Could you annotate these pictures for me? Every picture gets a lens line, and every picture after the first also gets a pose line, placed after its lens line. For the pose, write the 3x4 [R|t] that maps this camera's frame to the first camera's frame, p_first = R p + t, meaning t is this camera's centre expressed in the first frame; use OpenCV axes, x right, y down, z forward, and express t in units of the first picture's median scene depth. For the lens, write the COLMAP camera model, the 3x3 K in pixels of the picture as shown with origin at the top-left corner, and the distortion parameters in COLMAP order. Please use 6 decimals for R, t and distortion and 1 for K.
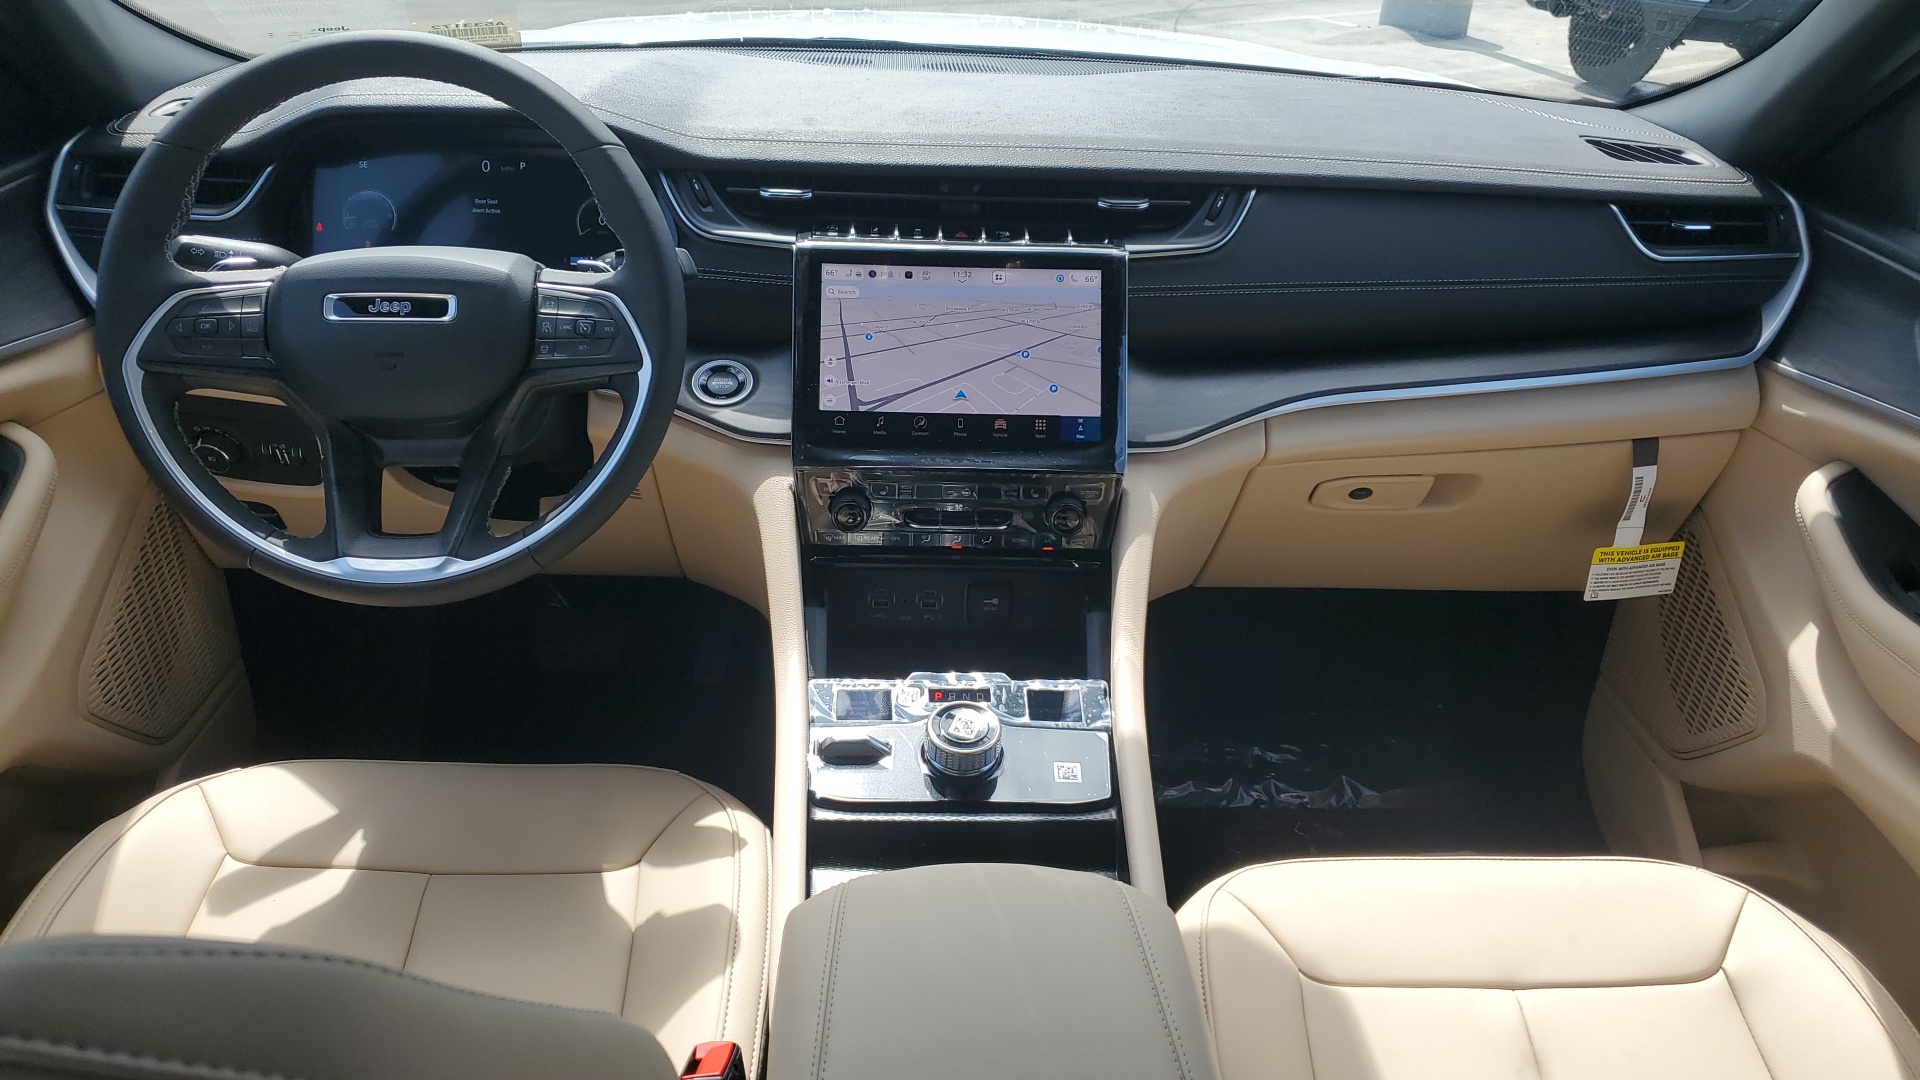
lens RADIAL K [[1507.0, 0, 958.1], [0, 1507.0, 540.1], [0, 0, 1]] dist [0.073795, -0.095656]
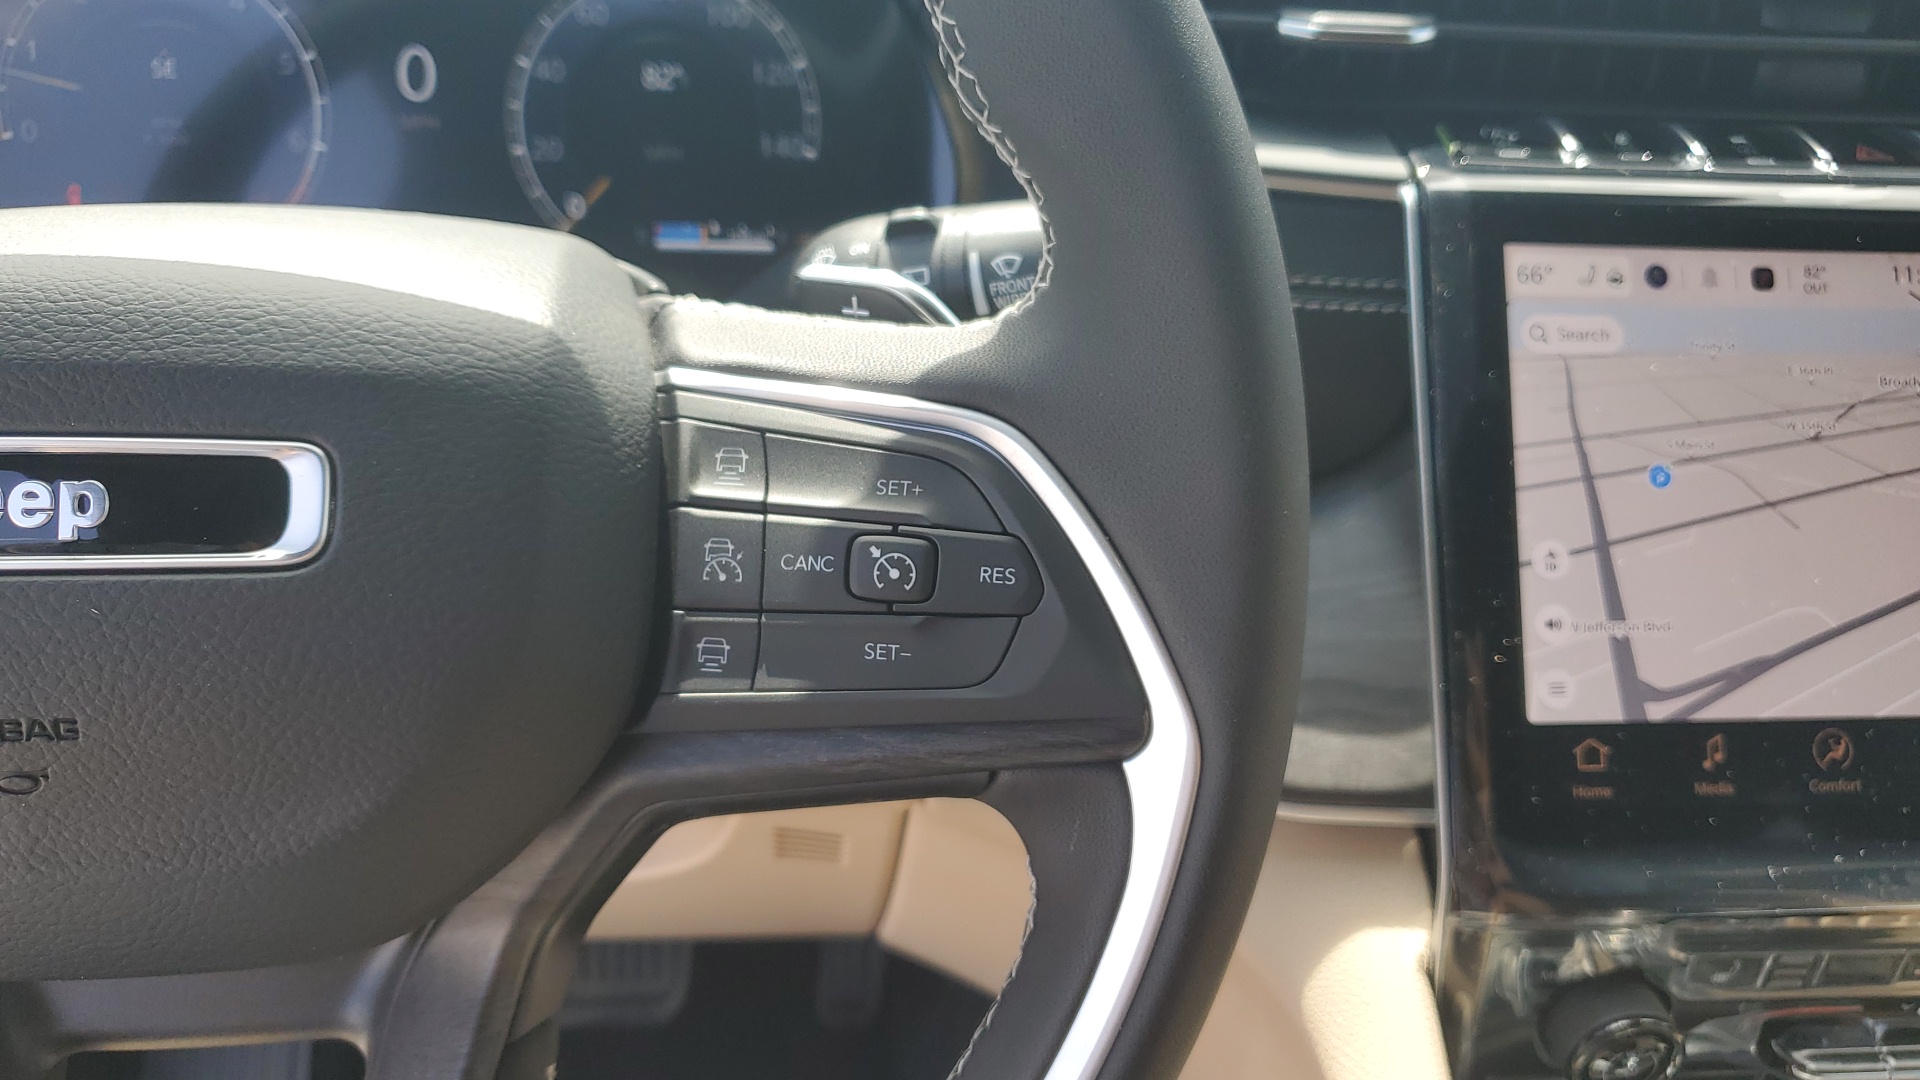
lens RADIAL K [[1507.0, 0, 960.5], [0, 1507.0, 505.8], [0, 0, 1]] dist [0.073795, -0.095656]
pose [[0.998325, -0.010112, 0.056965, -0.224689], [0.008073, 0.999322, 0.035911, -0.142379], [-0.057289, -0.035391, 0.997730, 0.693406]]
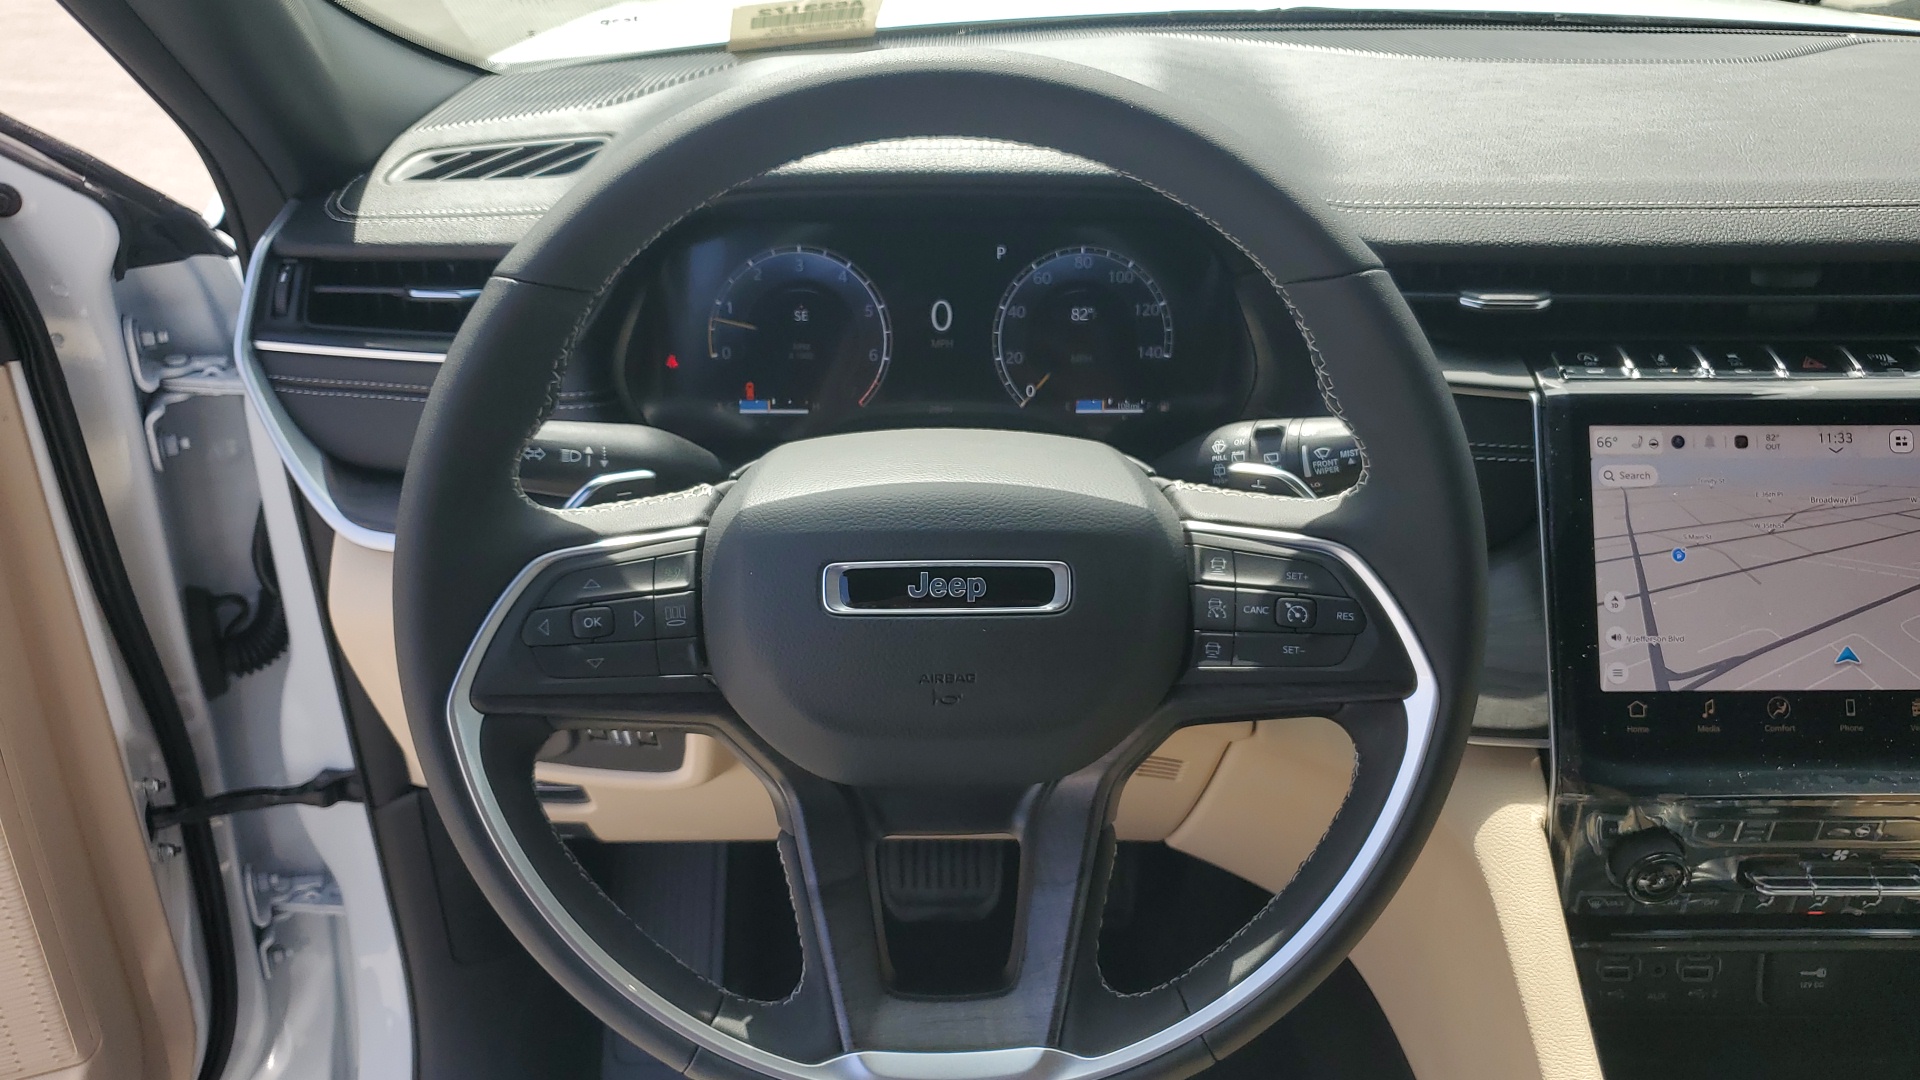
lens RADIAL K [[1507.0, 0, 951.6], [0, 1507.0, 527.3], [0, 0, 1]] dist [0.073795, -0.095656]
pose [[0.999712, -0.012244, -0.020646, -0.320981], [0.013219, 0.998771, 0.047759, -0.177220], [0.020036, -0.048018, 0.998645, 0.427215]]
